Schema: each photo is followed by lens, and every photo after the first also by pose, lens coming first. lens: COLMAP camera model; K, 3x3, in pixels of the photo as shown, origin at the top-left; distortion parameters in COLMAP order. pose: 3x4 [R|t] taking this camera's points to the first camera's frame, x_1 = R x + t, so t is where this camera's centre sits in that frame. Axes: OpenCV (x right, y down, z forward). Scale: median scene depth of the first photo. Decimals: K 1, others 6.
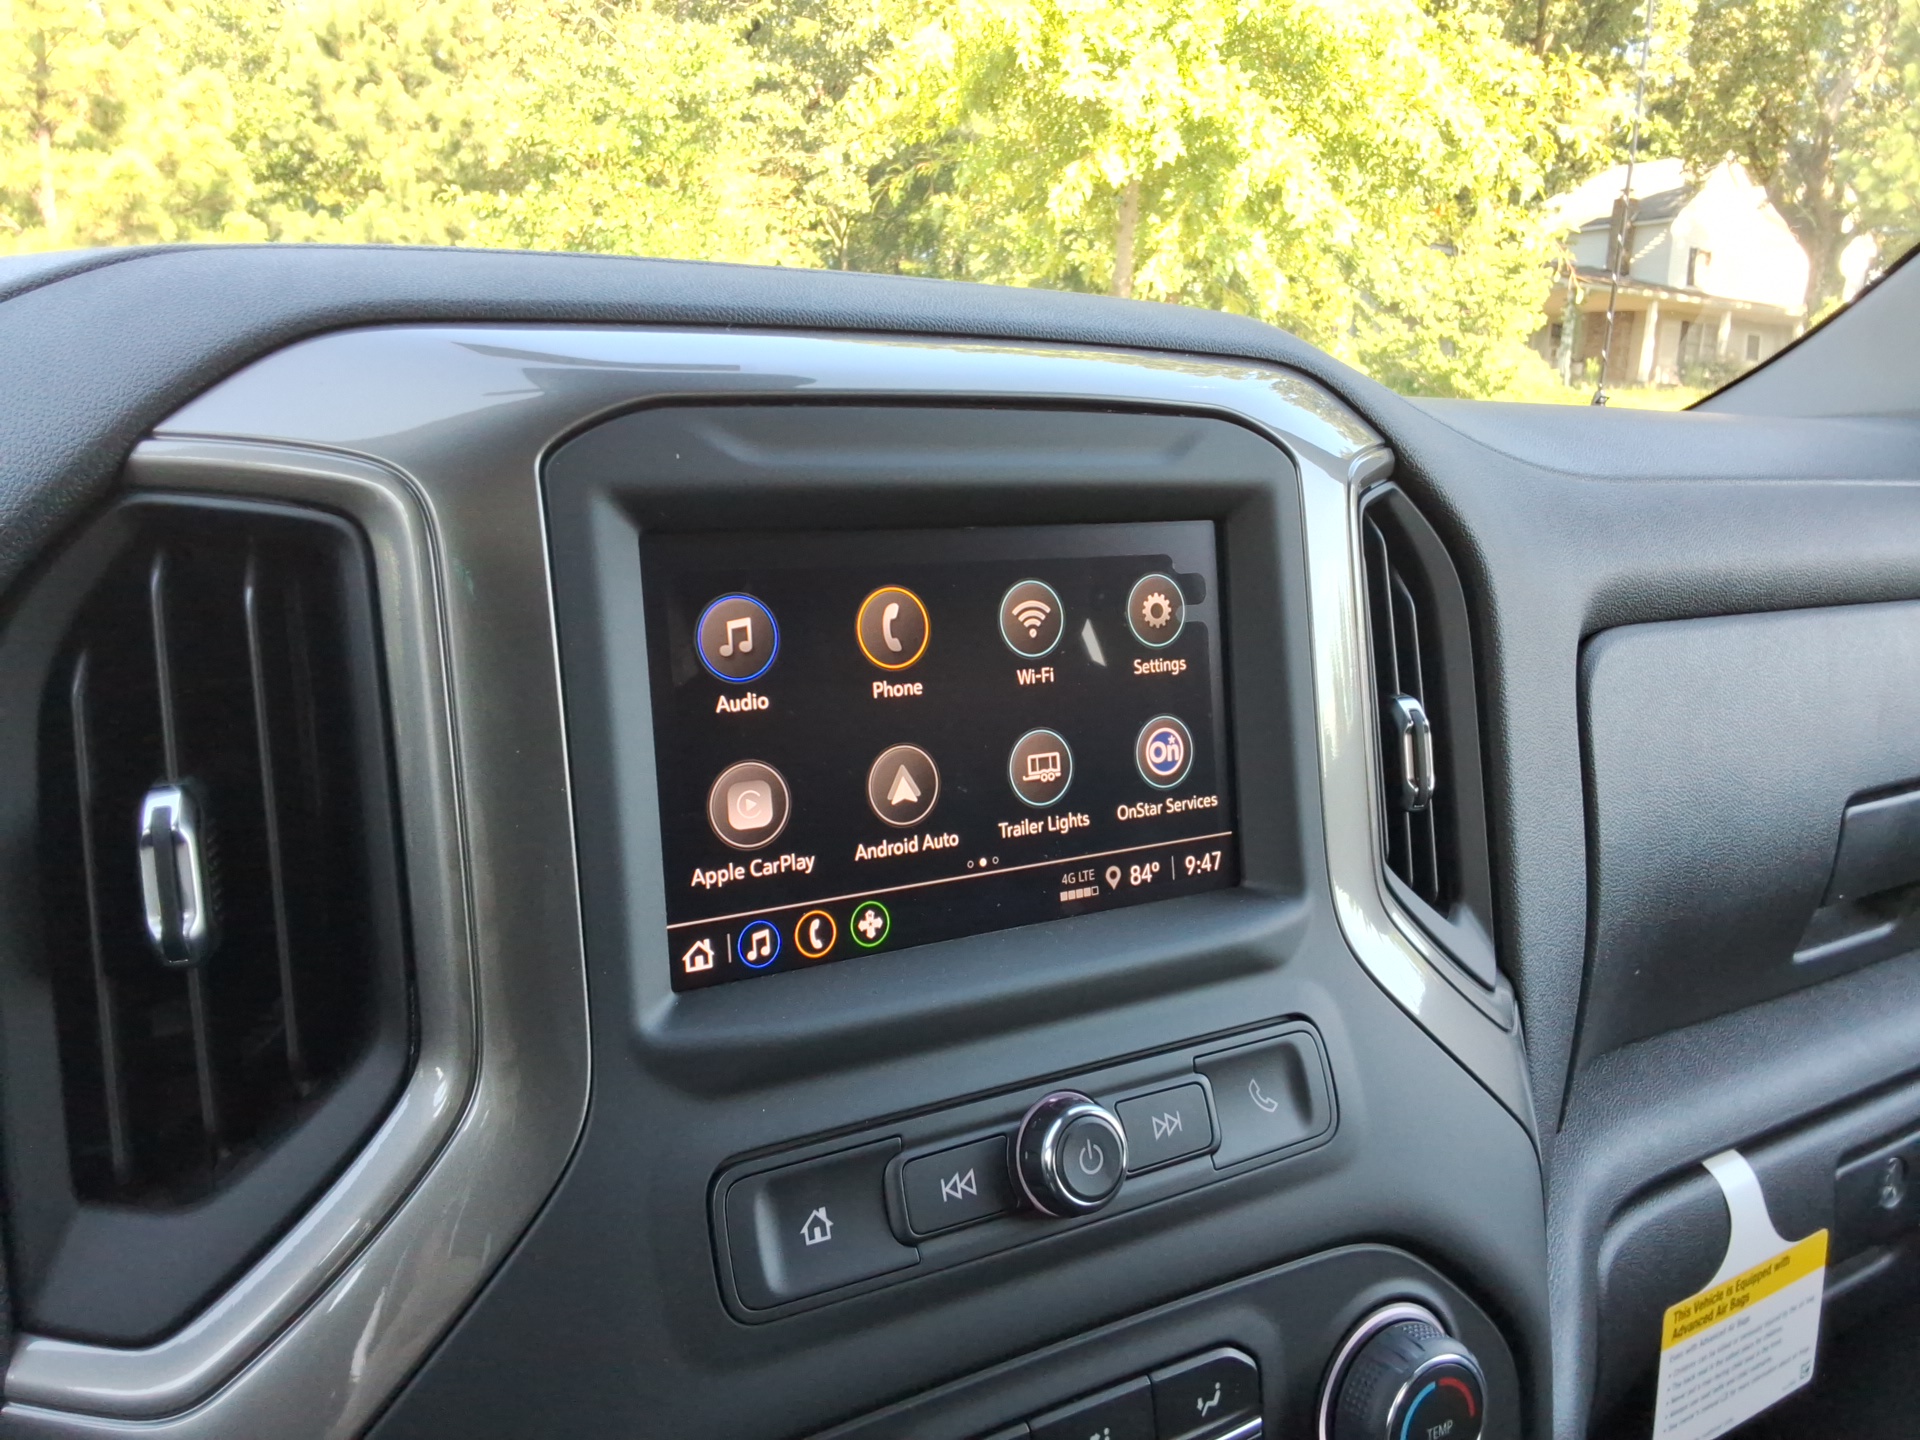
lens RADIAL K [[1559.7, 0, 956.8], [0, 1559.7, 665.0], [0, 0, 1]] dist [0.121354, -0.209899]
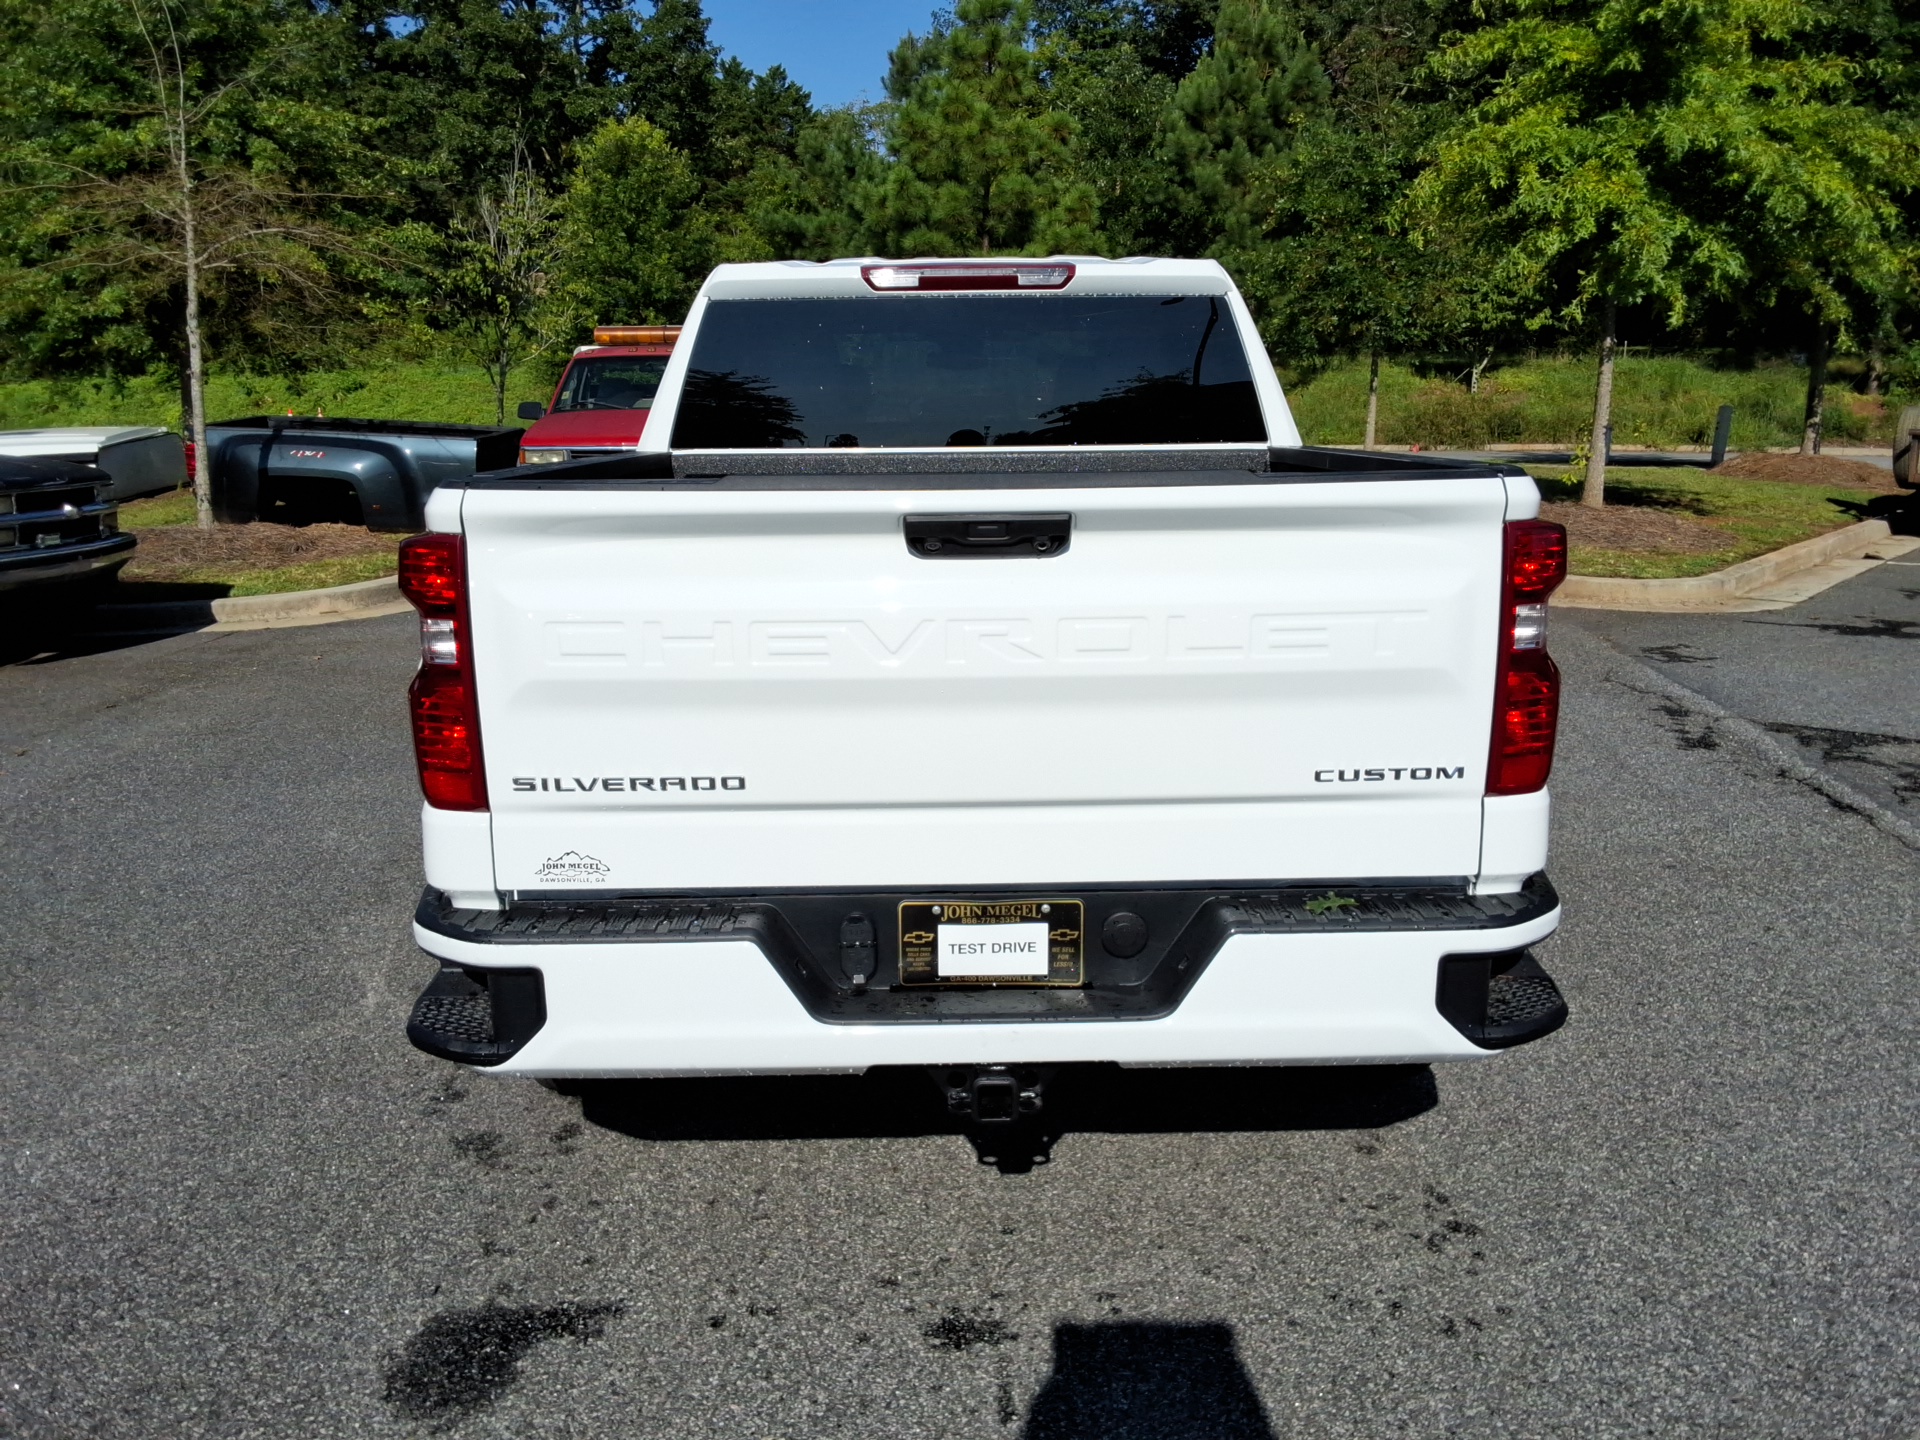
lens RADIAL K [[1549.3, 0, 967.3], [0, 1549.3, 723.4], [0, 0, 1]] dist [0.096432, -0.149421]
pose [[0.858404, 0.072685, -0.507798, 0.242757], [-0.050866, 0.997093, 0.056734, 0.056965], [0.510446, -0.022871, 0.859606, -0.368328]]
